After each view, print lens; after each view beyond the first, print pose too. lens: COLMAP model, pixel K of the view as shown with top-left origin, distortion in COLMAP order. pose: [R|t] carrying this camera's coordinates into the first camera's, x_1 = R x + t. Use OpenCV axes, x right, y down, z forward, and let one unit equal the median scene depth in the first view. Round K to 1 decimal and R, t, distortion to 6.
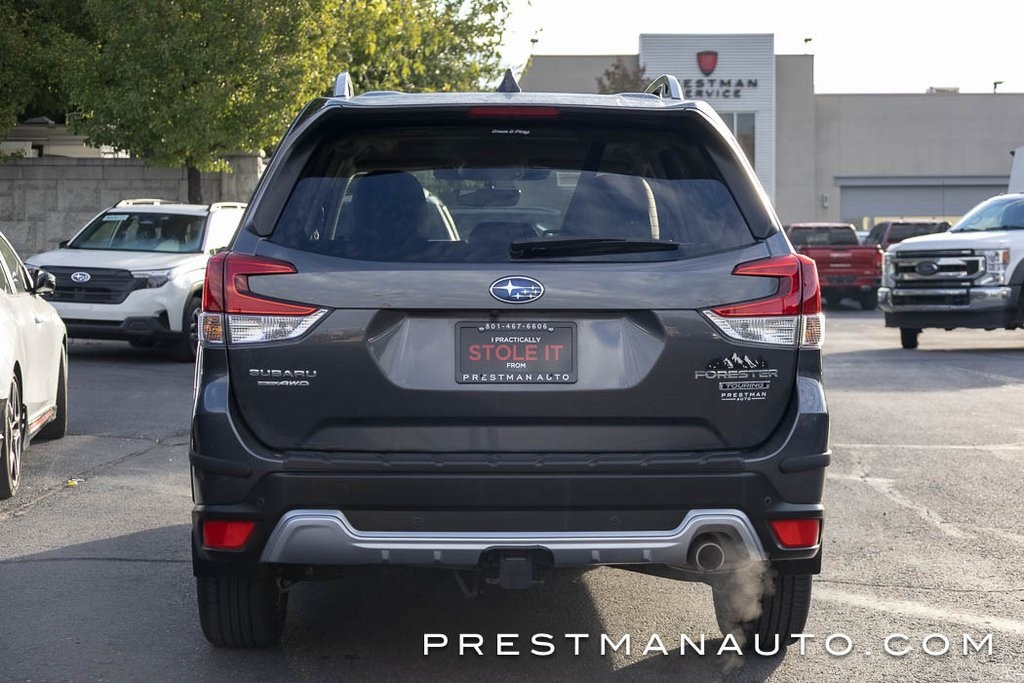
lens RADIAL K [[1909.0, 0, 512.0], [0, 1909.0, 341.5], [0, 0, 1]] dist [-0.015787, 0.124725]
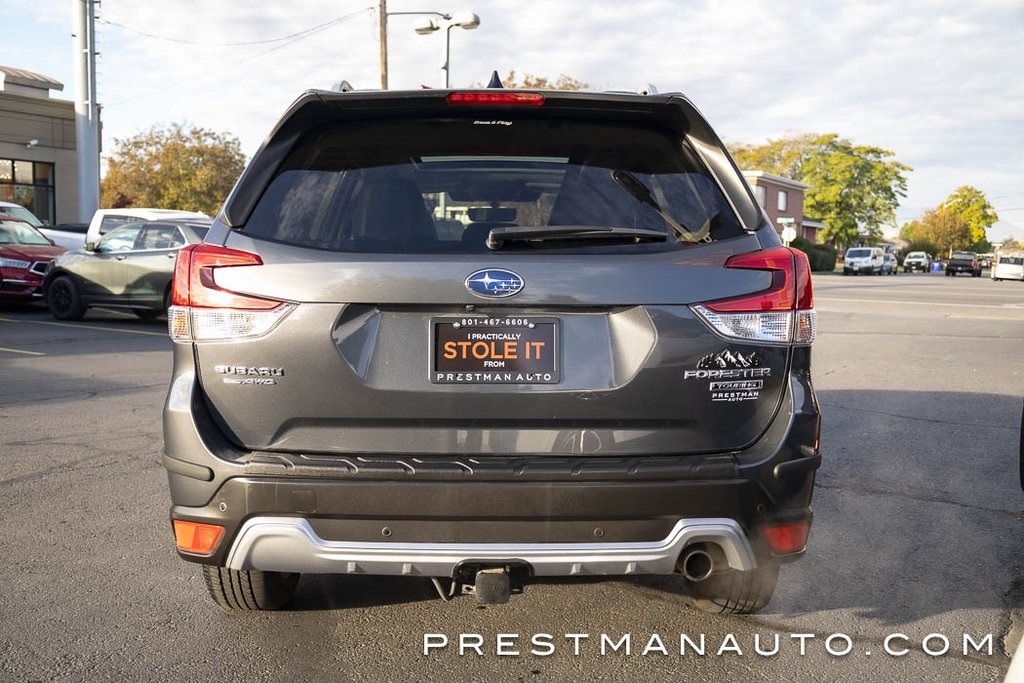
lens RADIAL K [[937.7, 0, 512.0], [0, 937.7, 341.5], [0, 0, 1]] dist [0.005296, 0.000692]
pose [[0.999848, 0.003926, -0.016981, 0.018504], [-0.003408, 0.999533, 0.030378, -0.012439], [0.017092, -0.030316, 0.999394, 0.539815]]
